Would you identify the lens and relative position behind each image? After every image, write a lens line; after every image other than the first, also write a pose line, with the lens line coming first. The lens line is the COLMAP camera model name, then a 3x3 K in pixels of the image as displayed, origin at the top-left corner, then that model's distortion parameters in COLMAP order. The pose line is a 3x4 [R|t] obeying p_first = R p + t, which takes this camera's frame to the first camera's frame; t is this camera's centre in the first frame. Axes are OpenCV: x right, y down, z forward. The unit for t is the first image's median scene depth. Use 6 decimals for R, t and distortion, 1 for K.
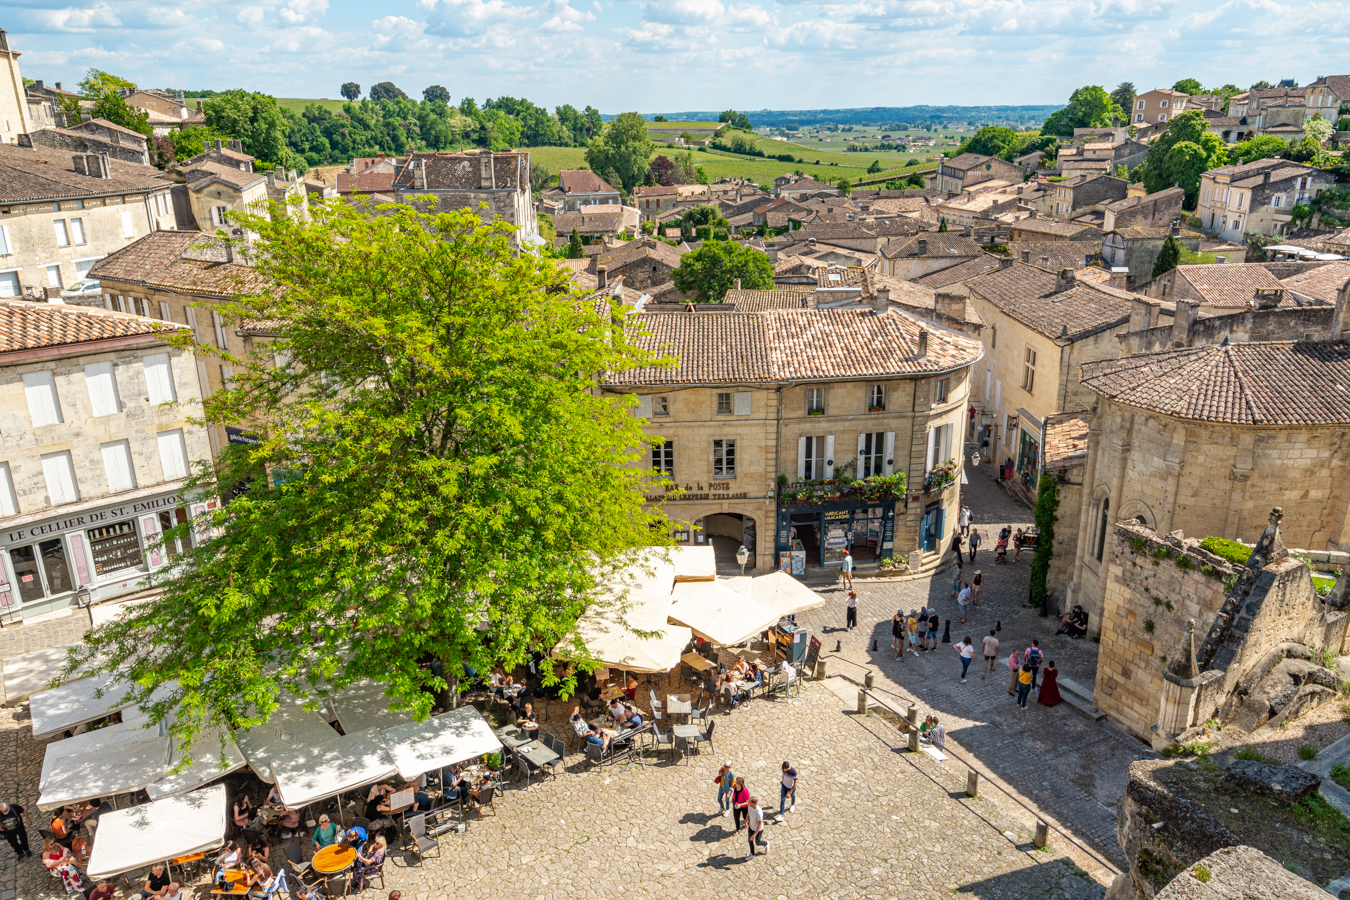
lens RADIAL K [[1000.9, 0, 675.0], [0, 1000.9, 450.0], [0, 0, 1]] dist [0.007476, 0.002989]
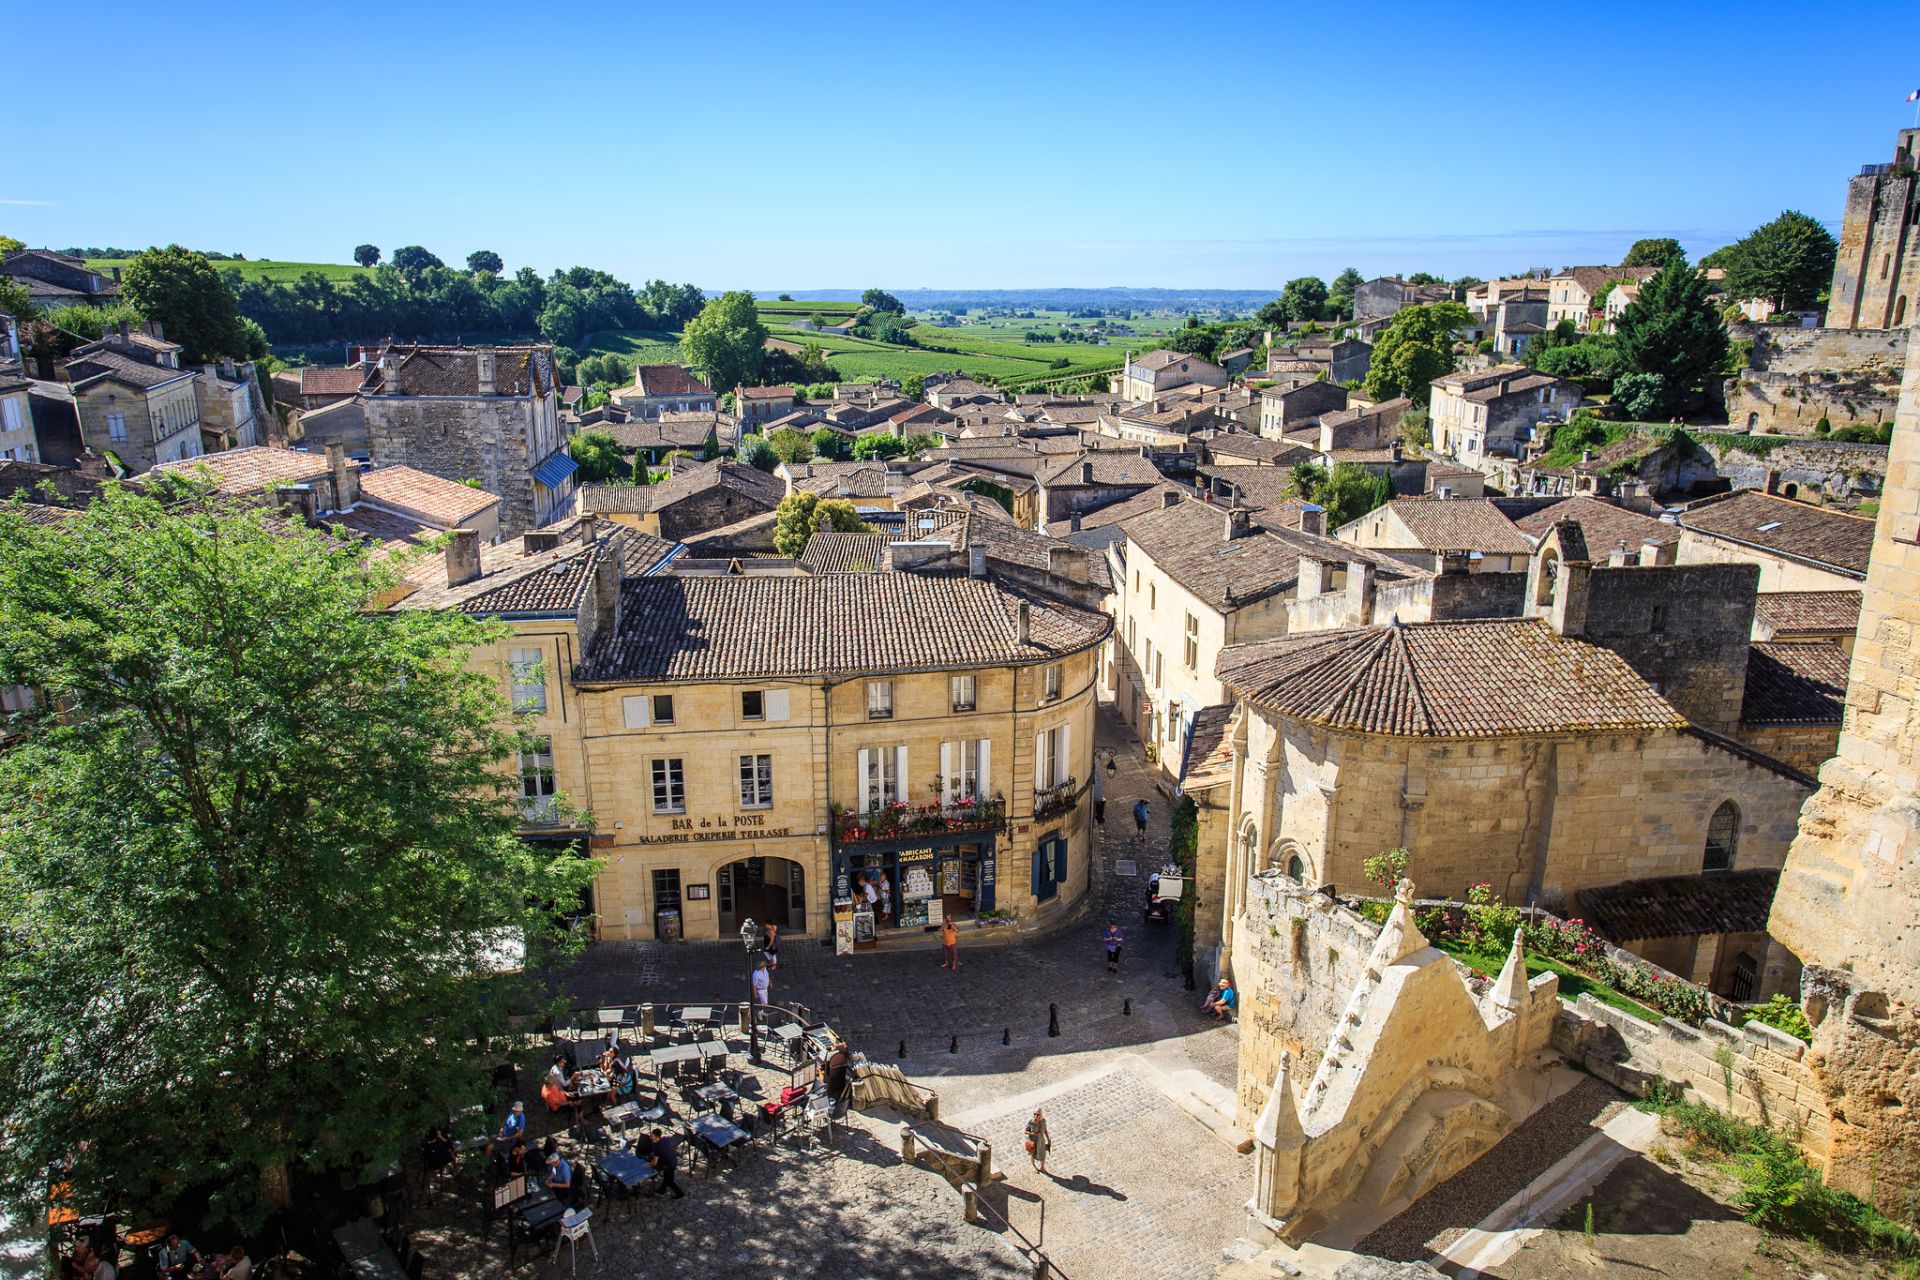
lens RADIAL K [[1310.8, 0, 960.0], [0, 1310.8, 640.0], [0, 0, 1]] dist [0.000319, 0.004320]
pose [[0.993330, -0.012355, 0.114641, 0.085753], [0.019808, 0.997747, -0.064100, -0.028360], [-0.113590, 0.065943, 0.991337, 0.045957]]
